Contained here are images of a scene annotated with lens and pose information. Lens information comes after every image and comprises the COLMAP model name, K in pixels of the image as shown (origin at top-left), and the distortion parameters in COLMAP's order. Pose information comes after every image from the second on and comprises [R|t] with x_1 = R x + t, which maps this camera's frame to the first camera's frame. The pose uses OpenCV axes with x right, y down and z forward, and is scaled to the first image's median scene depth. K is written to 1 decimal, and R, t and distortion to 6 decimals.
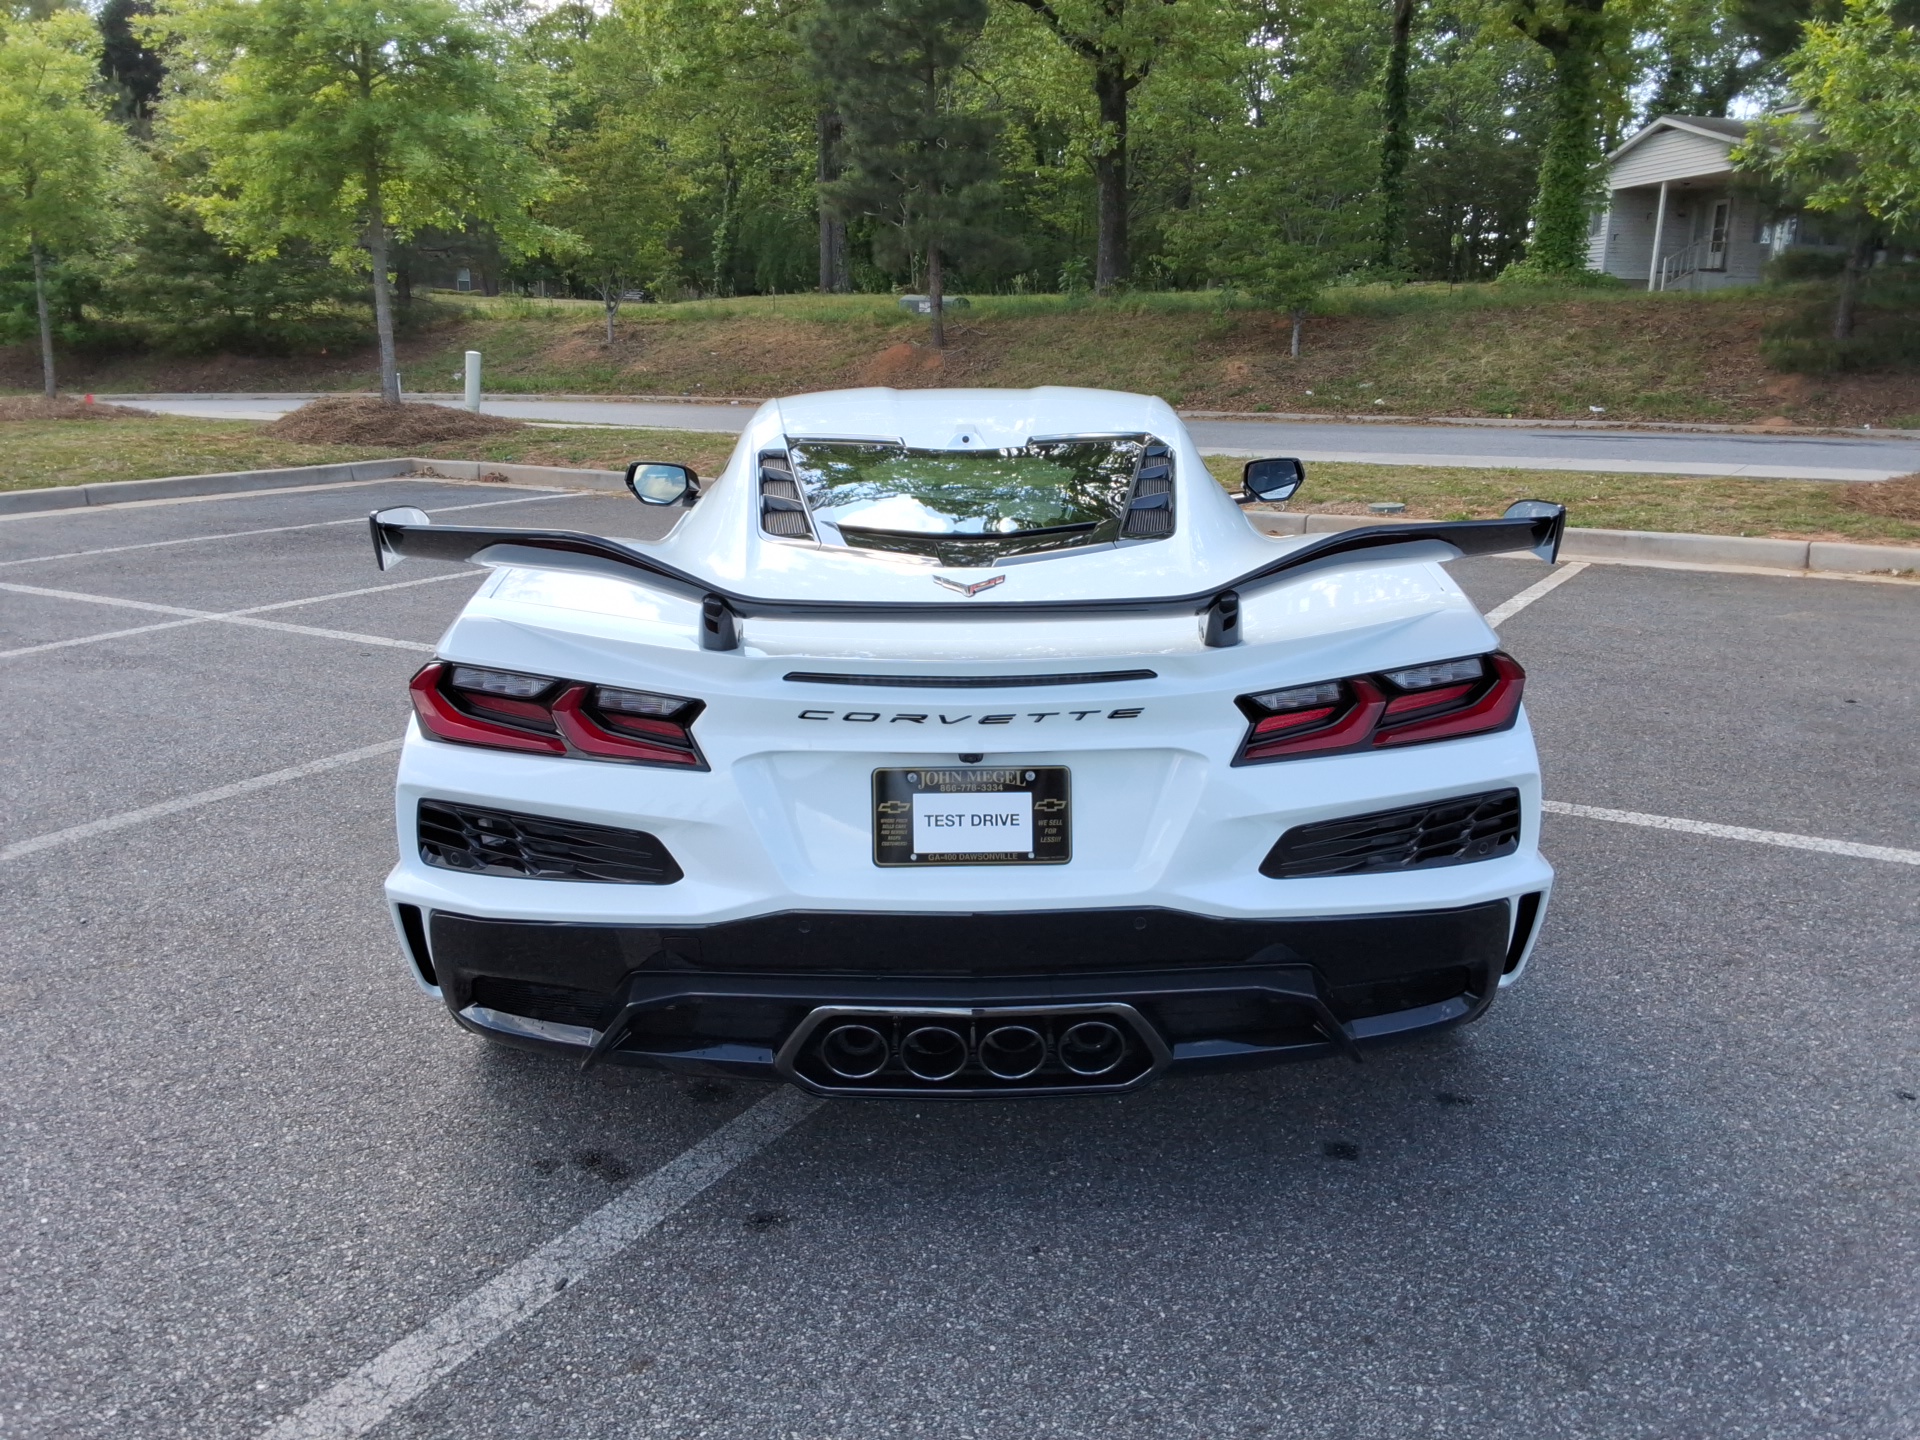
lens RADIAL K [[1530.1, 0, 968.6], [0, 1530.1, 703.9], [0, 0, 1]] dist [0.090859, -0.120488]
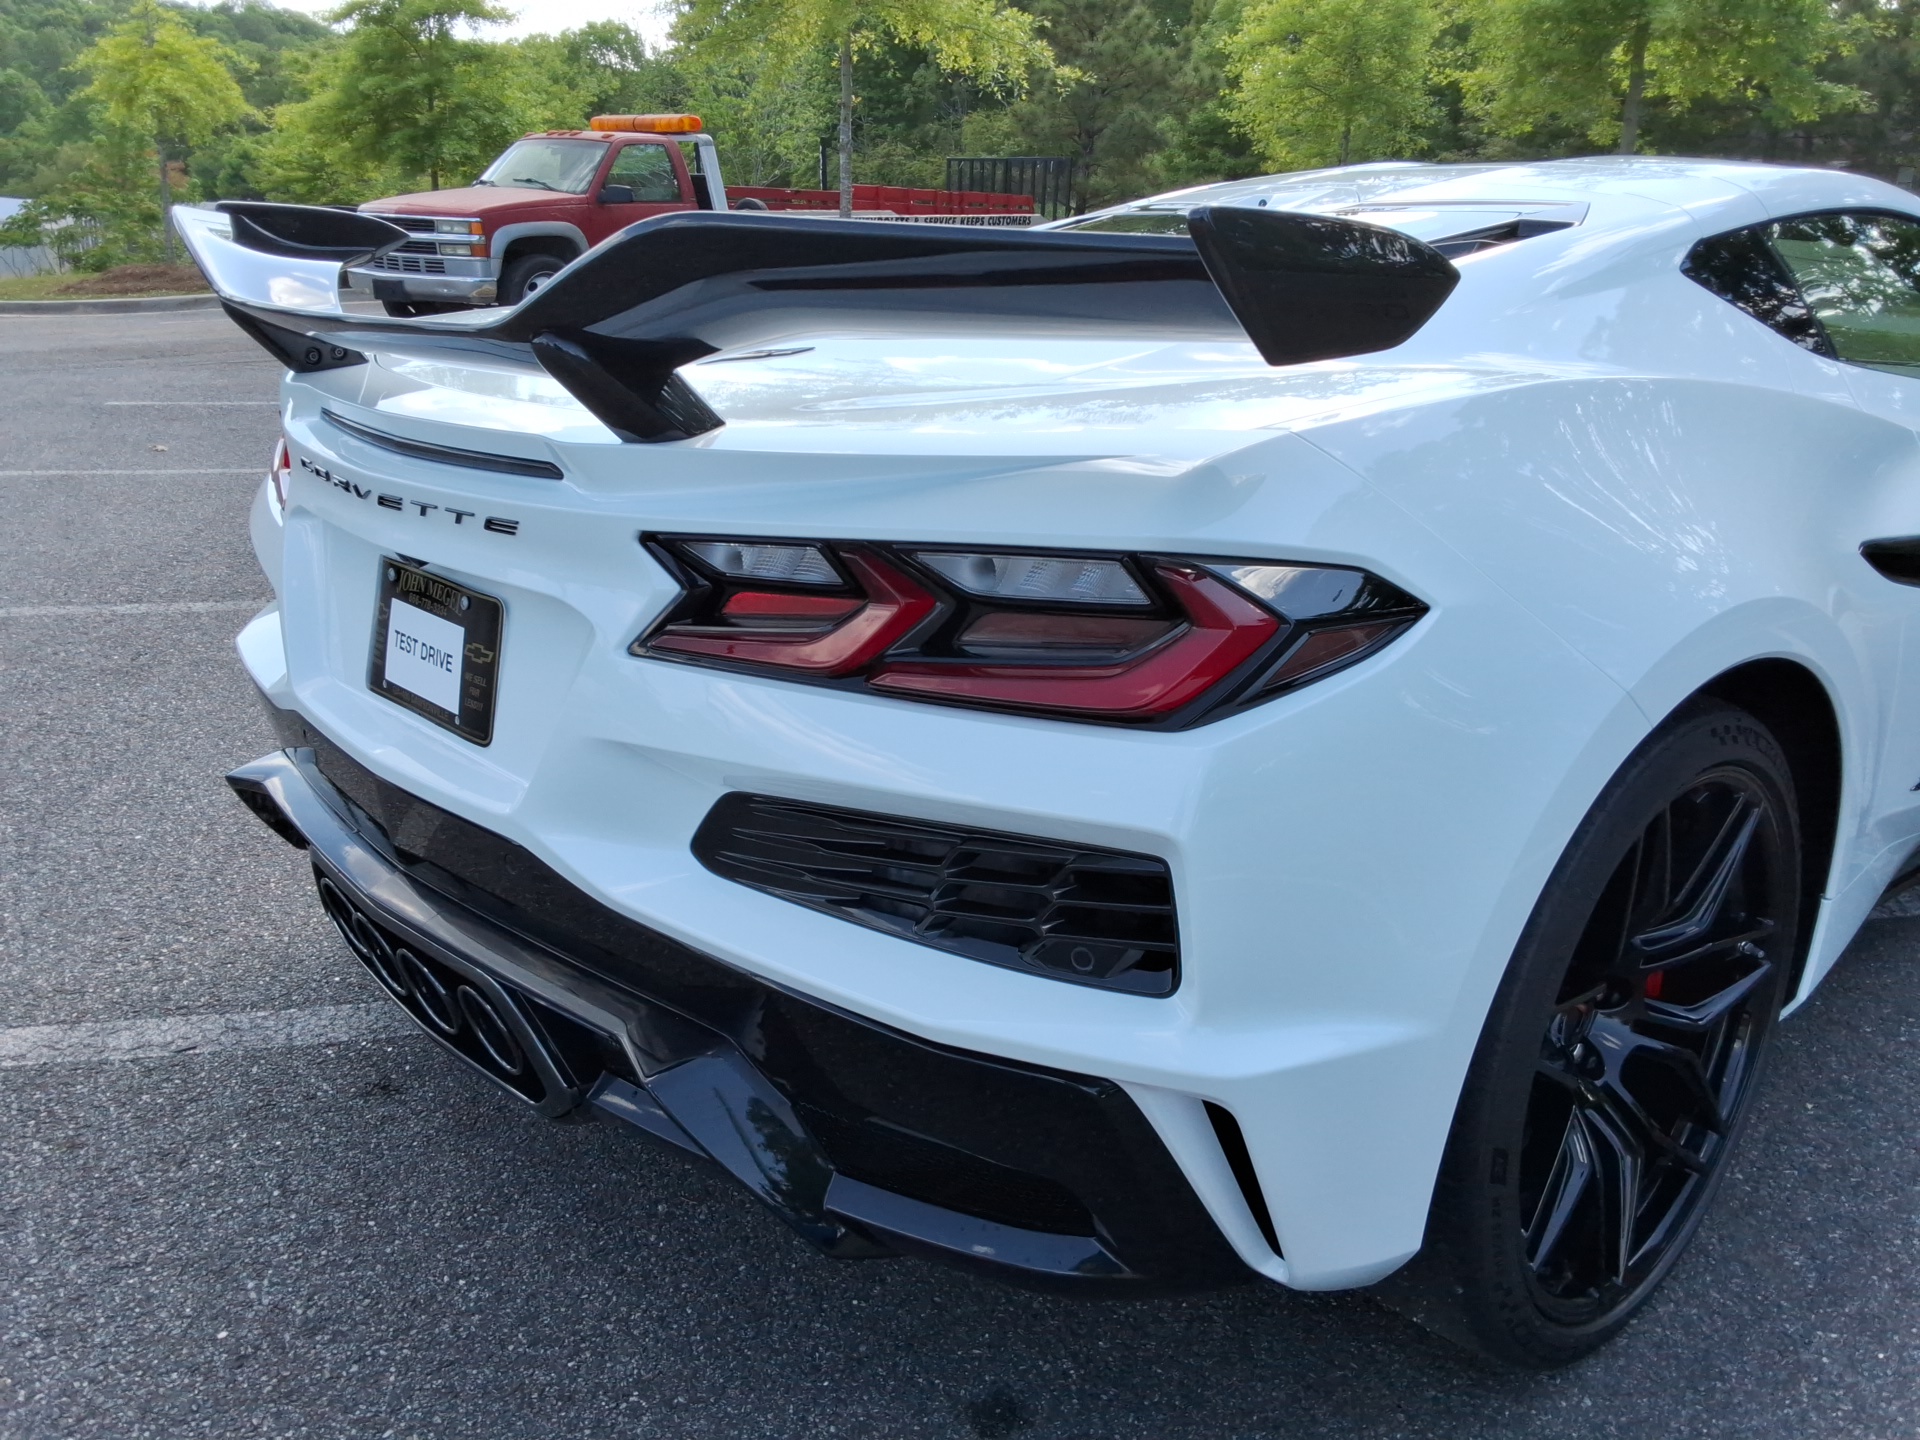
lens RADIAL K [[1556.9, 0, 960.0], [0, 1556.9, 720.0], [0, 0, 1]] dist [0.079806, -0.142025]
pose [[0.658464, 0.233820, -0.715370, 0.067852], [-0.188955, 0.971431, 0.143590, -0.004250], [0.728506, 0.040624, 0.683833, 0.068606]]
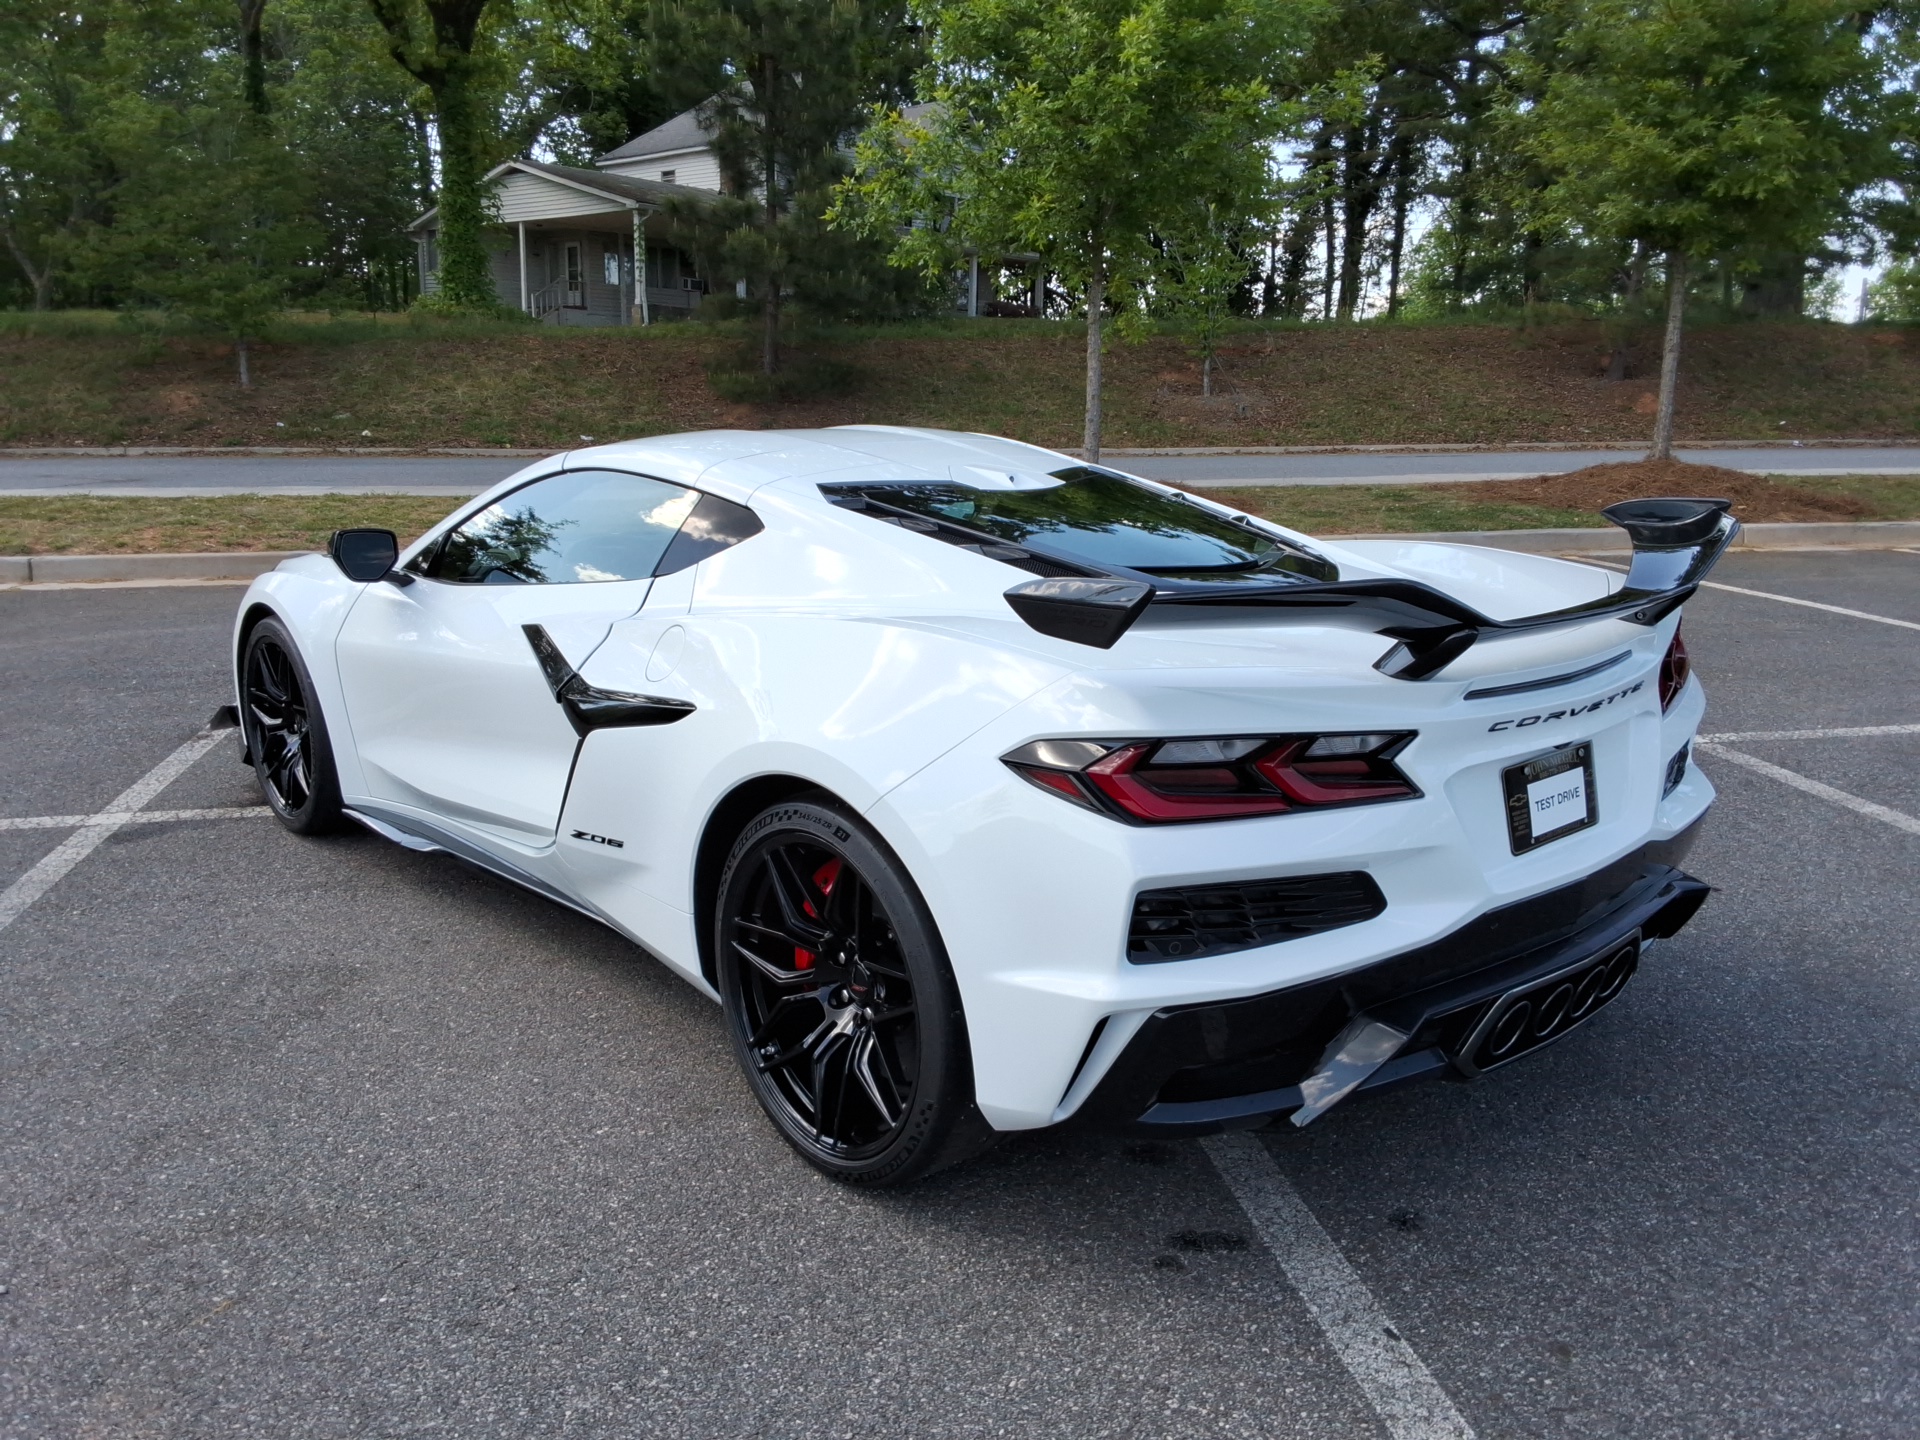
lens RADIAL K [[1544.0, 0, 964.2], [0, 1544.0, 686.1], [0, 0, 1]] dist [0.110936, -0.176444]
pose [[0.750663, -0.130980, 0.647572, -0.102889], [0.150566, 0.988275, 0.025357, -0.009977], [-0.643301, 0.078468, 0.761582, 0.036396]]
